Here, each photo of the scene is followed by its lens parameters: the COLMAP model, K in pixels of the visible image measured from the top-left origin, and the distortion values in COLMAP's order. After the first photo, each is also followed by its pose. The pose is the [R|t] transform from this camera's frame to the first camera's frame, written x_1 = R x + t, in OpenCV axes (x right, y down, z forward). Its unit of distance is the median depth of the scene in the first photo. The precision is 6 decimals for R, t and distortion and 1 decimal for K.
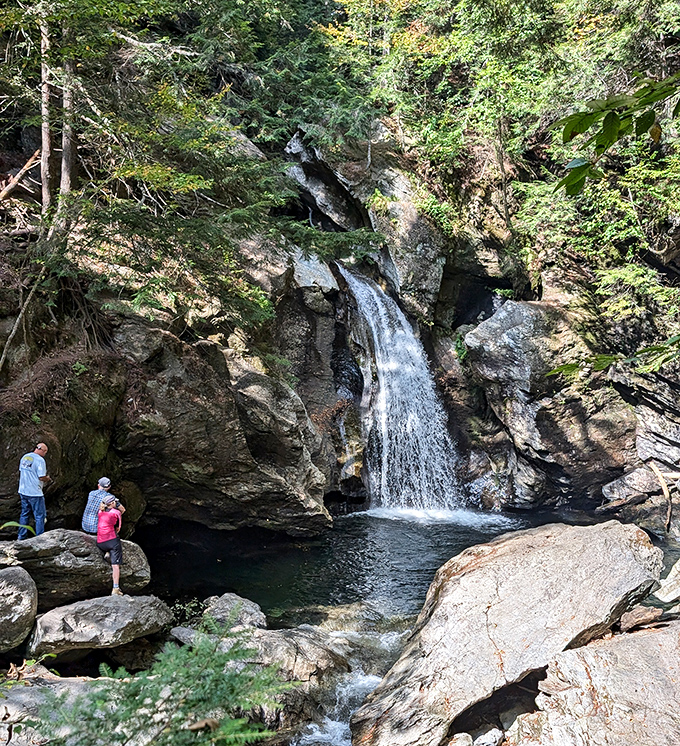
lens RADIAL K [[898.5, 0, 340.7], [0, 898.5, 474.3], [0, 0, 1]] dist [0.077619, -0.021738]
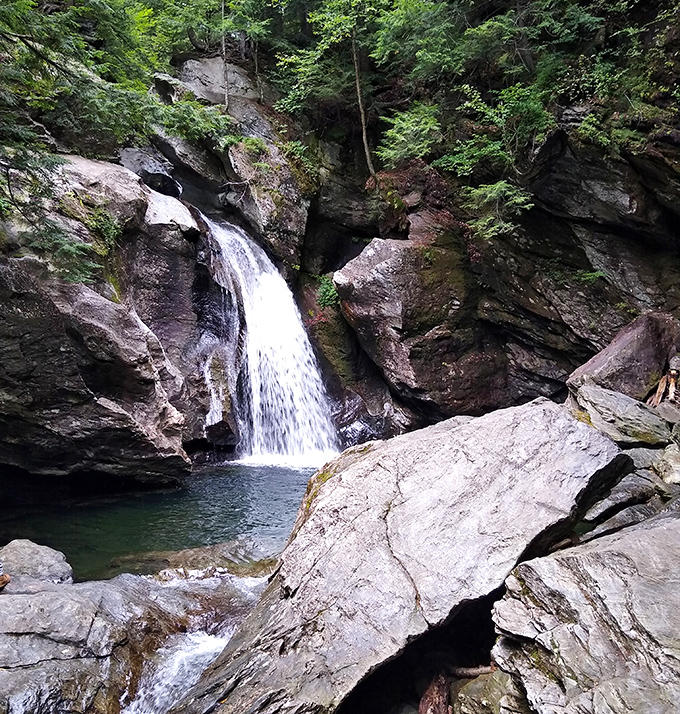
lens RADIAL K [[761.3, 0, 341.6], [0, 761.3, 390.8], [0, 0, 1]] dist [0.066731, -0.027385]
pose [[0.989191, -0.034589, 0.142494, 0.026475], [0.048957, 0.993923, -0.098594, 0.051990], [-0.138217, 0.104504, 0.984873, 0.210474]]
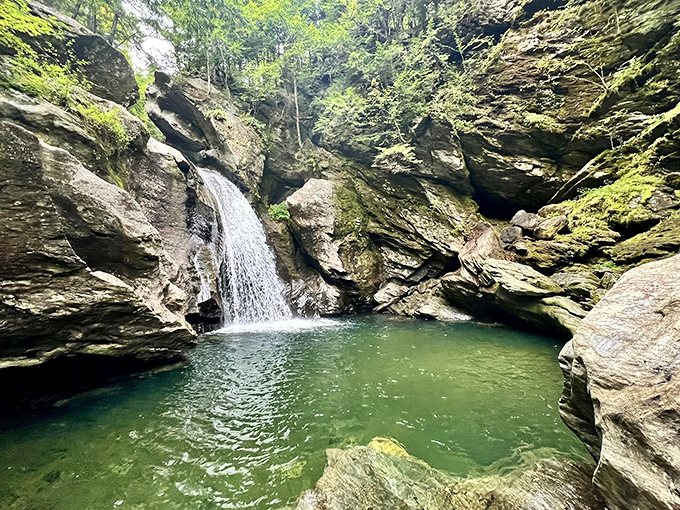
lens RADIAL K [[316.5, 0, 340.0], [0, 316.5, 255.0], [0, 0, 1]] dist [-0.003982, -0.000893]
pose [[0.890153, -0.023869, 0.455037, -0.020239], [0.119547, 0.975879, -0.182671, 0.040547], [-0.439701, 0.217003, 0.871535, 0.539987]]
